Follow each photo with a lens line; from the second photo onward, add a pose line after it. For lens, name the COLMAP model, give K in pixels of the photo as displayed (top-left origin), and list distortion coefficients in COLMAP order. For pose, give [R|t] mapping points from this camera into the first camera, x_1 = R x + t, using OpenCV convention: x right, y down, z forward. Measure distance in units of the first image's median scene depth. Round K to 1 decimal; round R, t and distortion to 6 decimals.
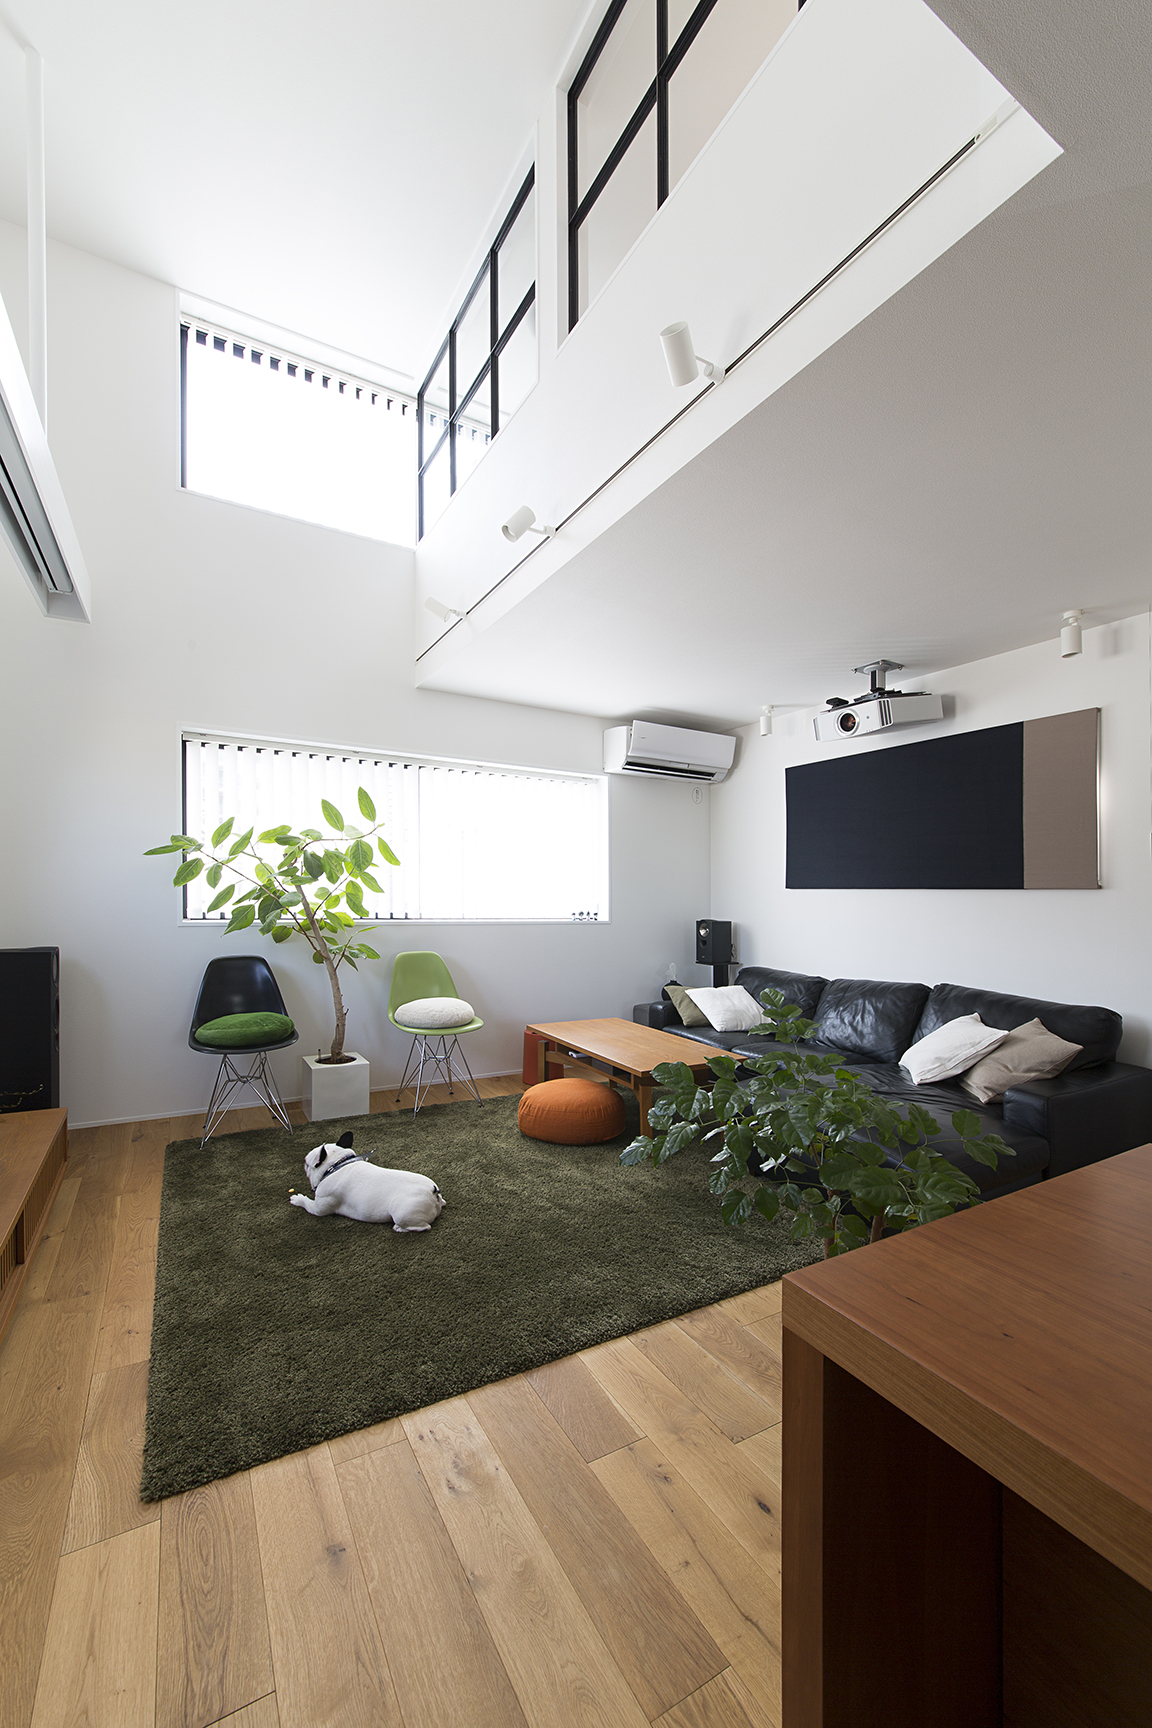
lens RADIAL K [[701.7, 0, 599.6], [0, 701.7, 899.1], [0, 0, 1]] dist [0.003342, -0.000036]
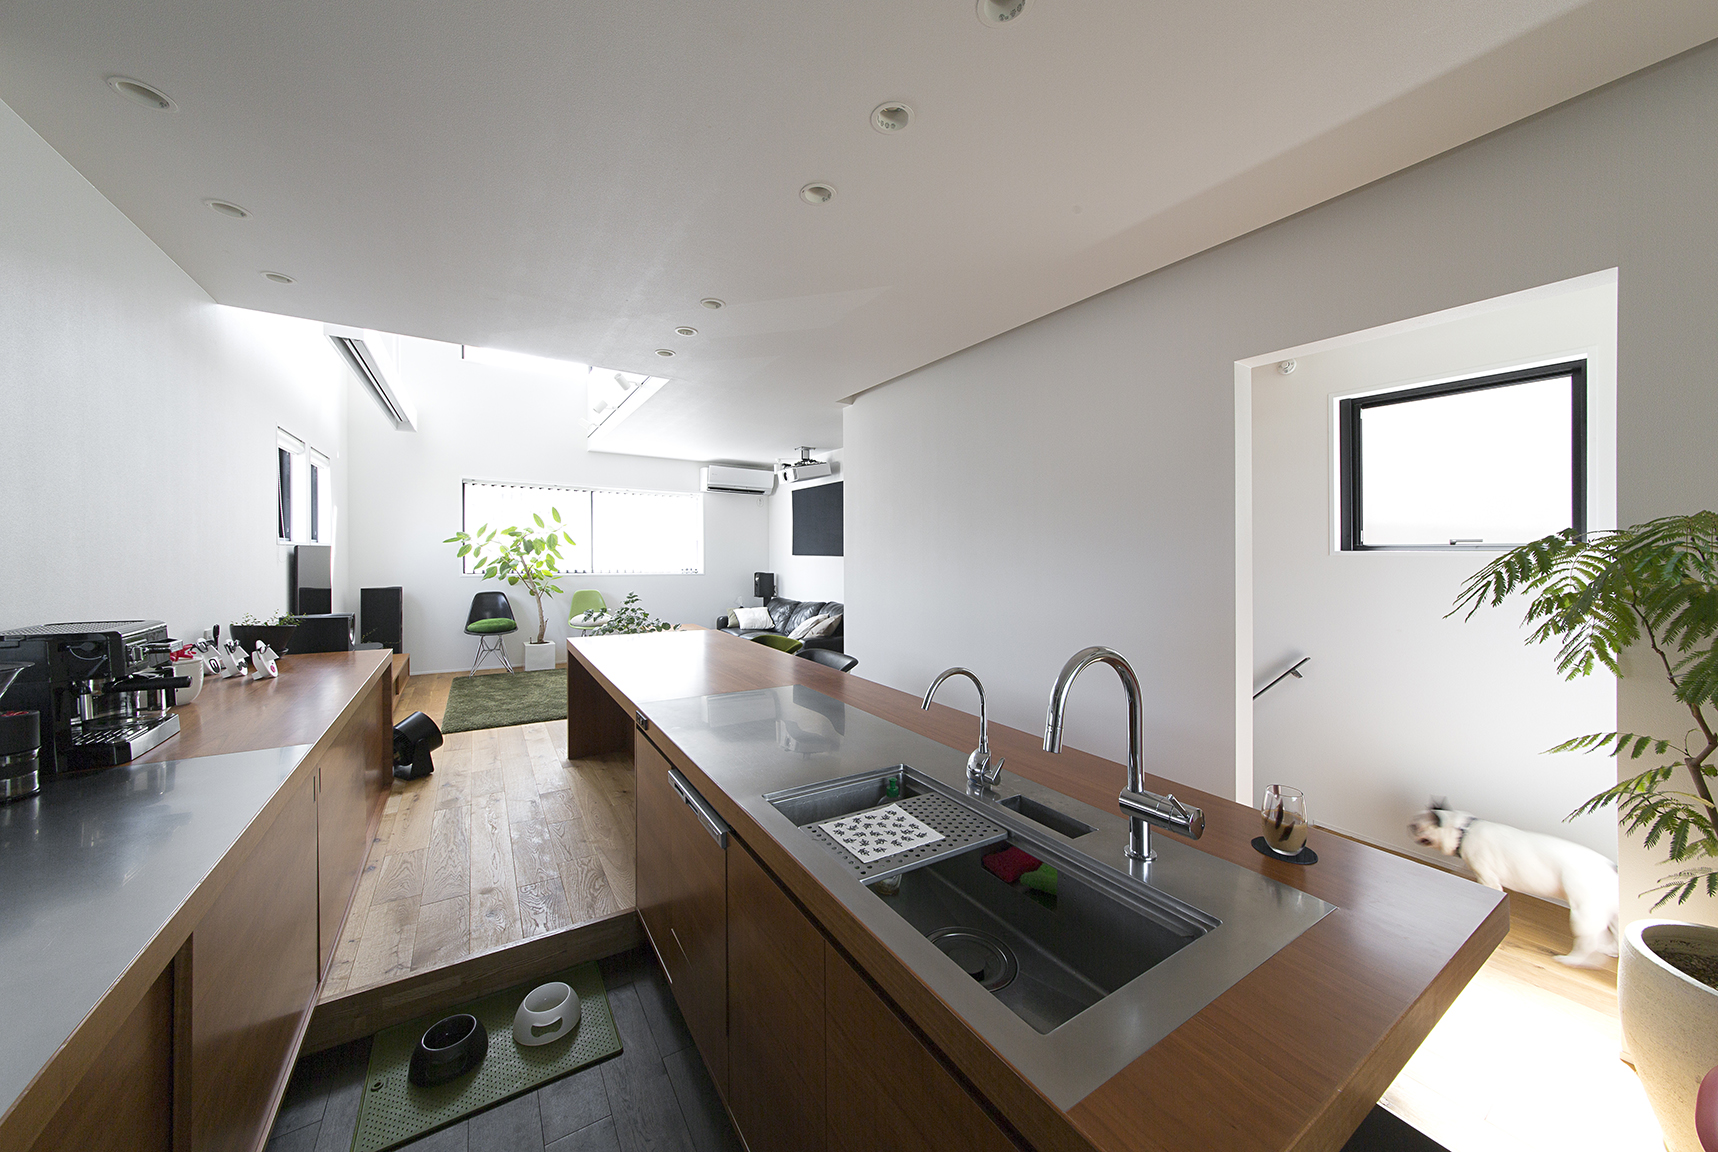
lens RADIAL K [[599.1, 0, 851.3], [0, 599.1, 550.6], [0, 0, 1]] dist [-0.001329, -0.000026]
pose [[0.999704, -0.007983, 0.023001, 0.472341], [0.008316, 0.999862, -0.014415, -0.003193], [-0.022882, 0.014602, 0.999632, -0.726310]]
